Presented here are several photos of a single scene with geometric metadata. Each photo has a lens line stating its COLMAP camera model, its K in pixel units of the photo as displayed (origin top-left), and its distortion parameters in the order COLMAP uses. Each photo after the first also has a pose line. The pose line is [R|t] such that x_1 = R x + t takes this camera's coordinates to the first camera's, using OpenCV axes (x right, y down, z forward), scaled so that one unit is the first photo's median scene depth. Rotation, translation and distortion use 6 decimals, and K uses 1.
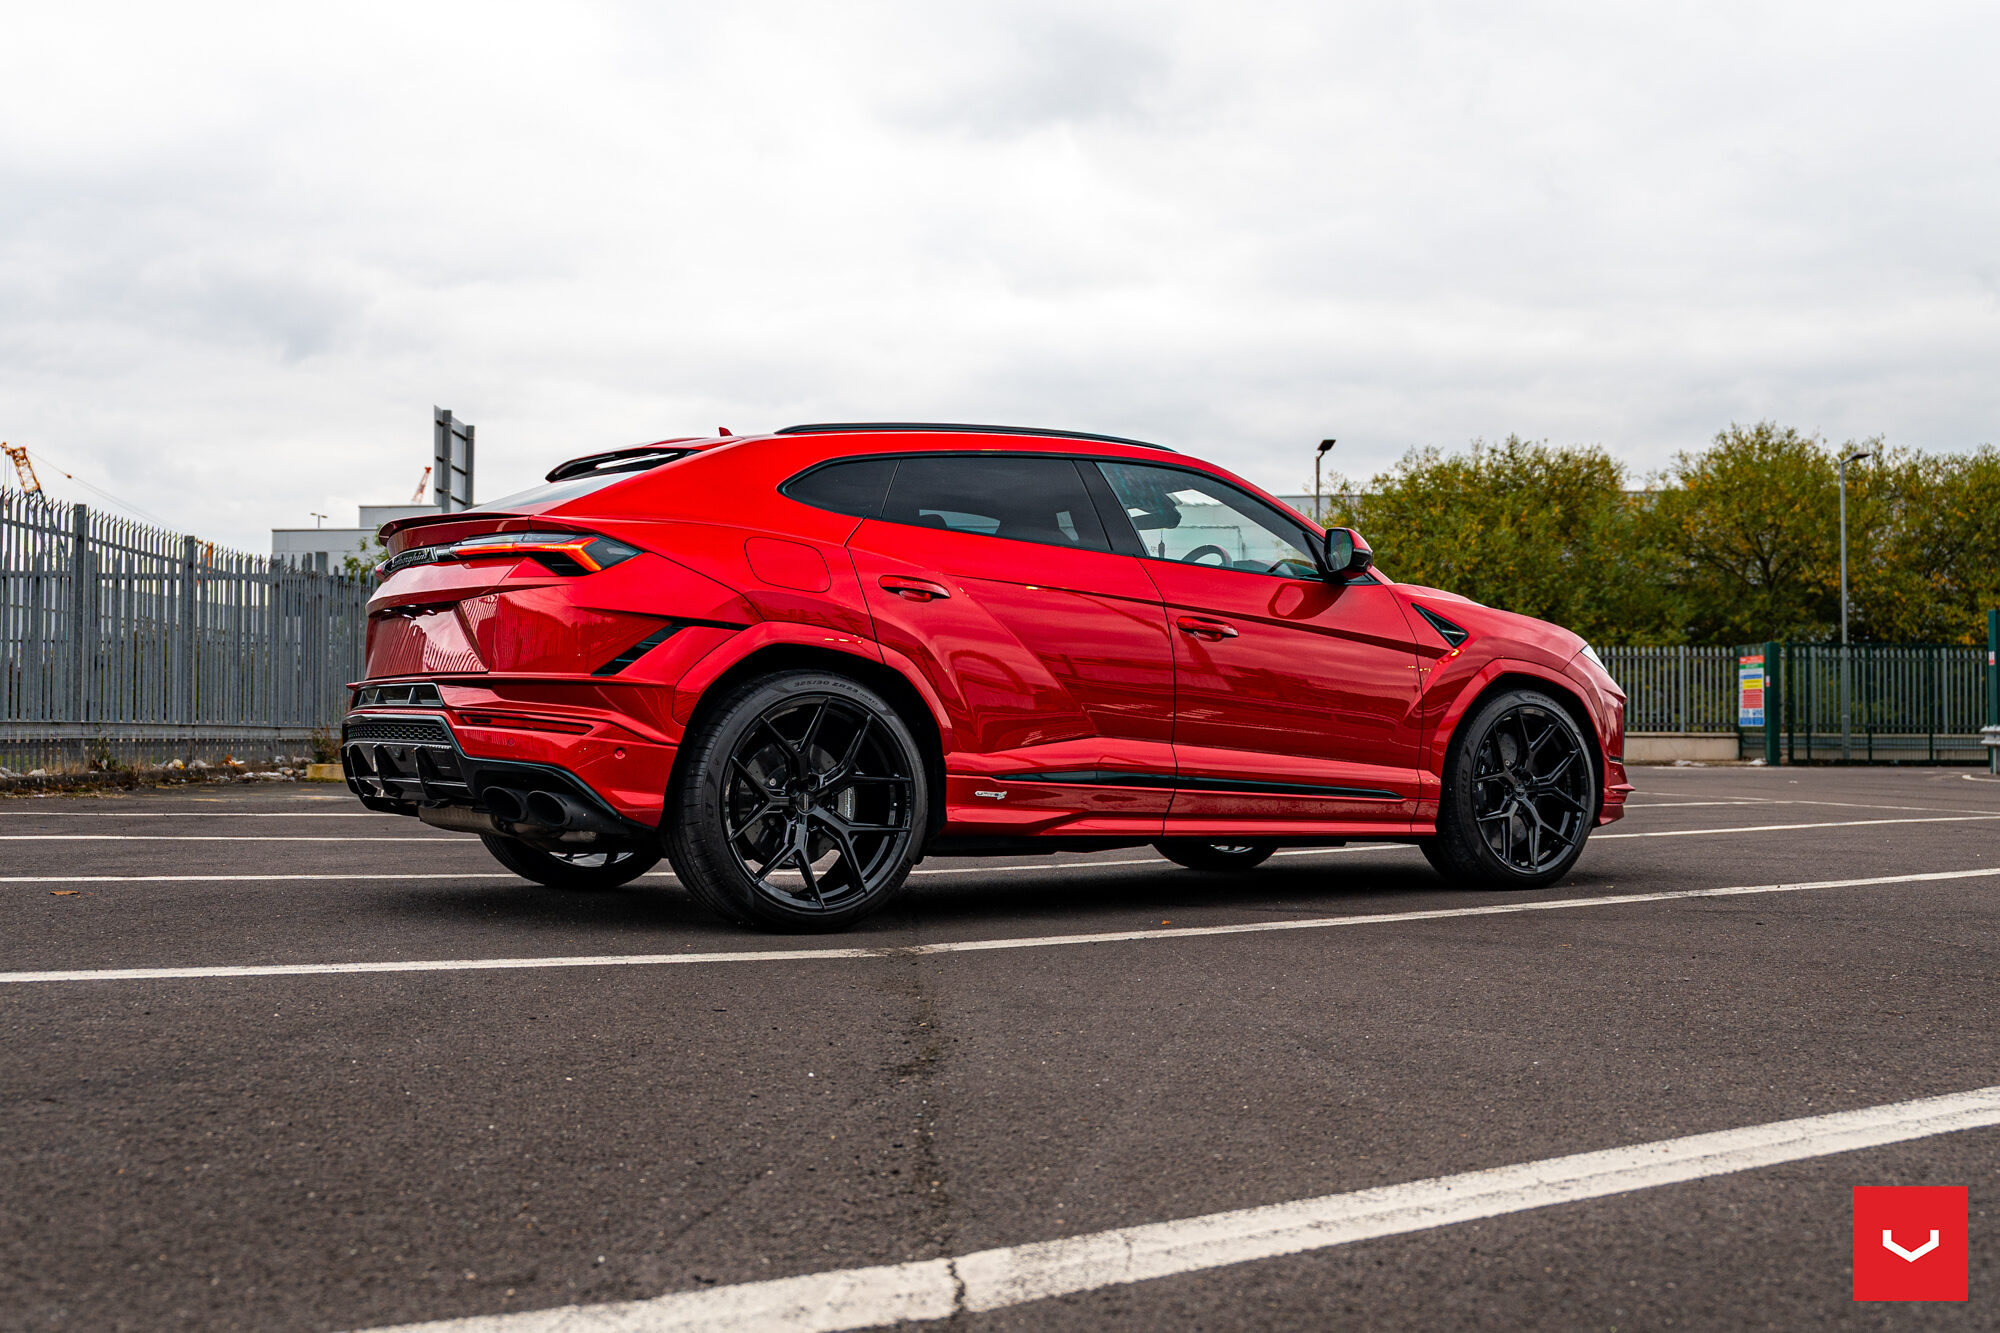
lens RADIAL K [[2207.3, 0, 947.5], [0, 2207.3, 665.5], [0, 0, 1]] dist [0.004683, 0.010760]
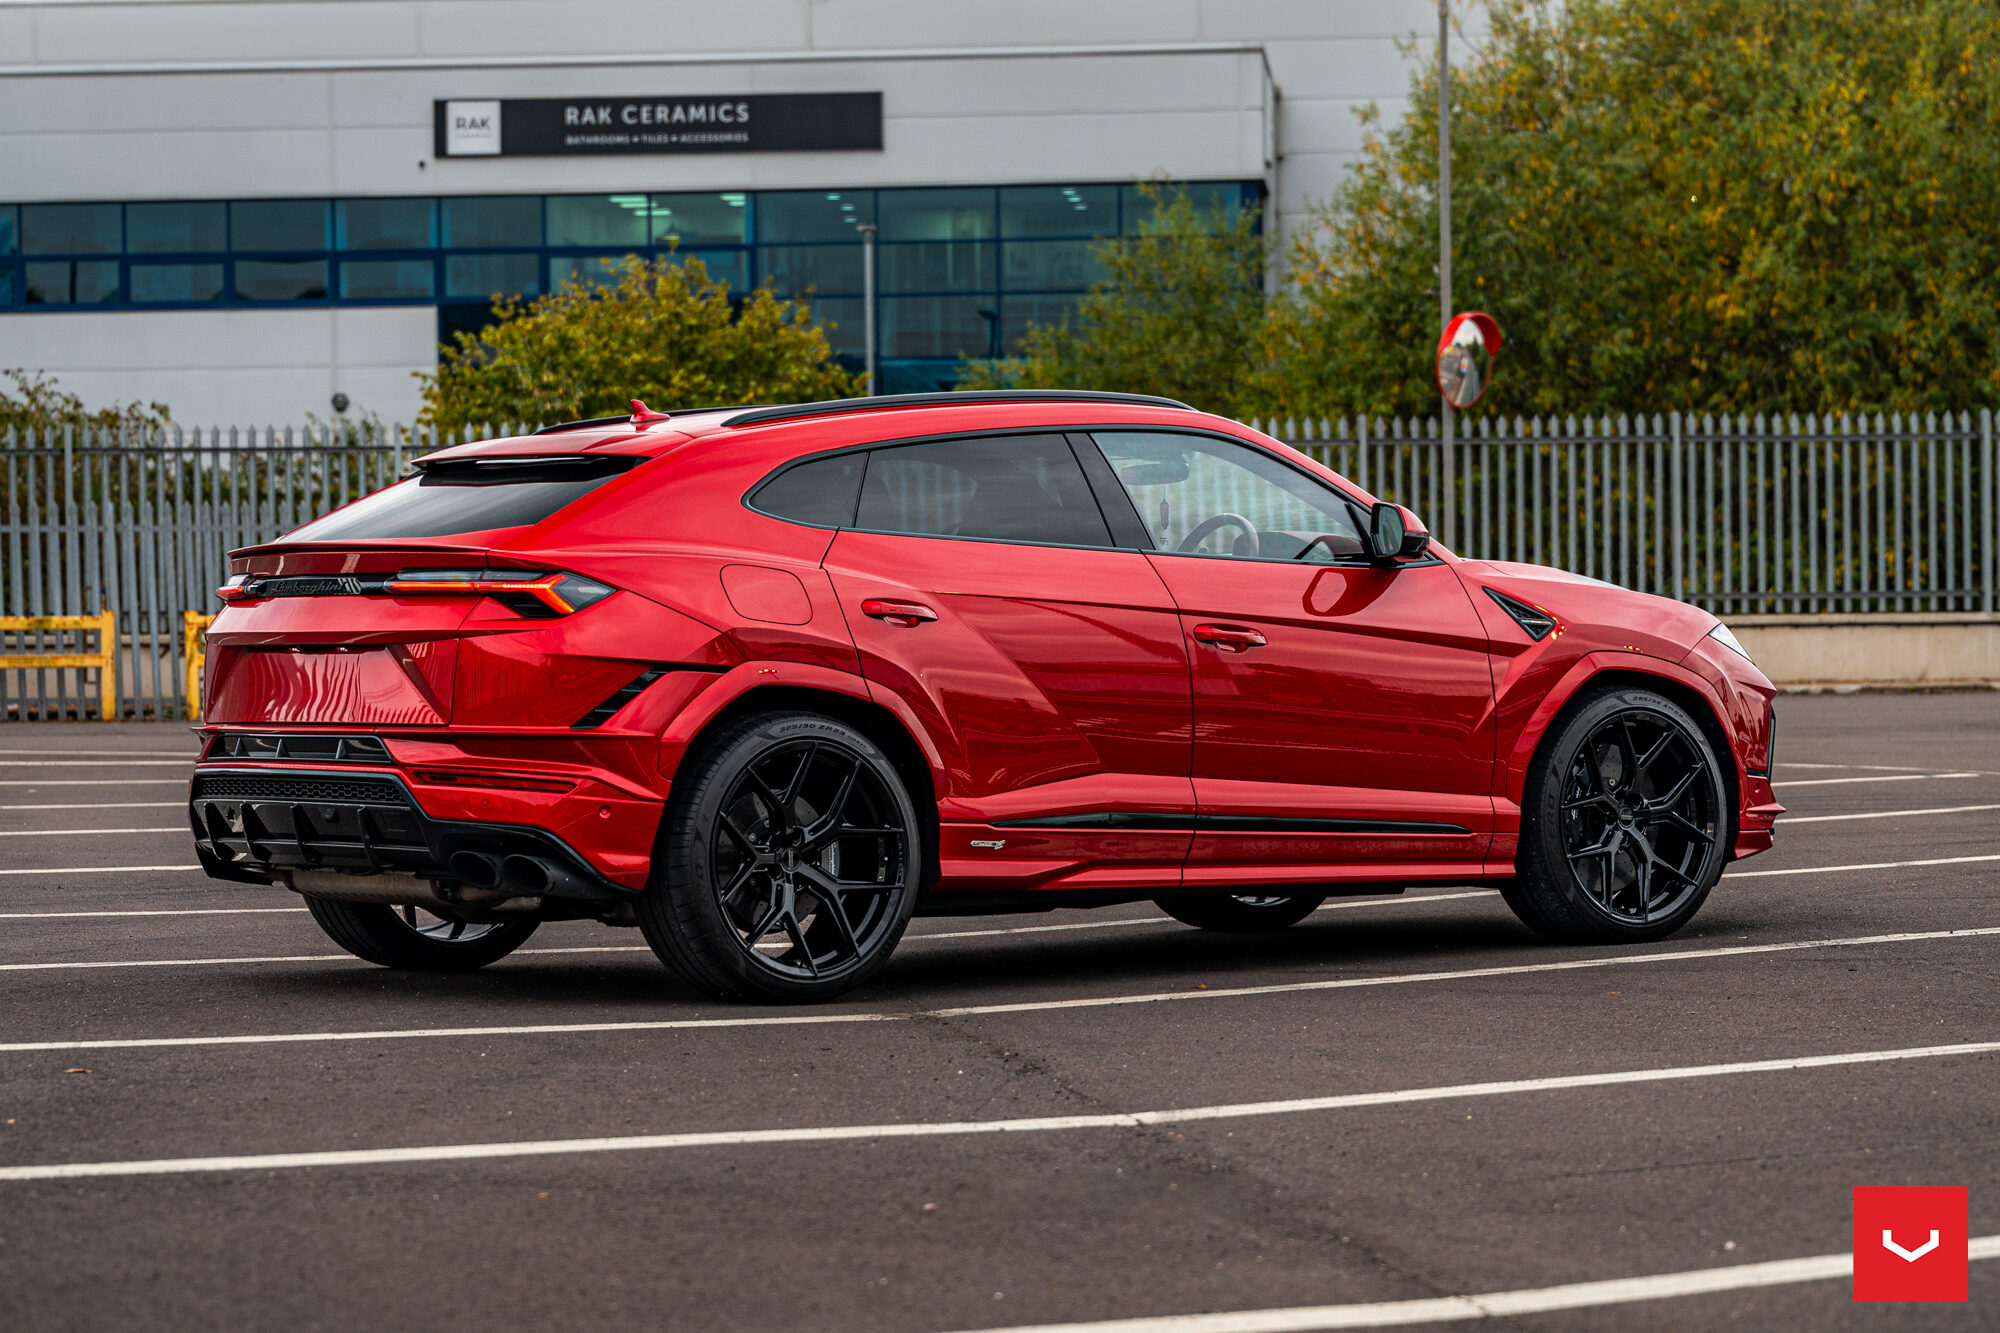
lens RADIAL K [[6916.6, 0, 1000.0], [0, 6916.6, 666.5], [0, 0, 1]] dist [0.139698, -0.781312]
pose [[0.995534, -0.020680, 0.092106, -0.211774], [0.016435, 0.998778, 0.046611, -0.130294], [-0.092958, -0.044890, 0.994658, -1.608678]]
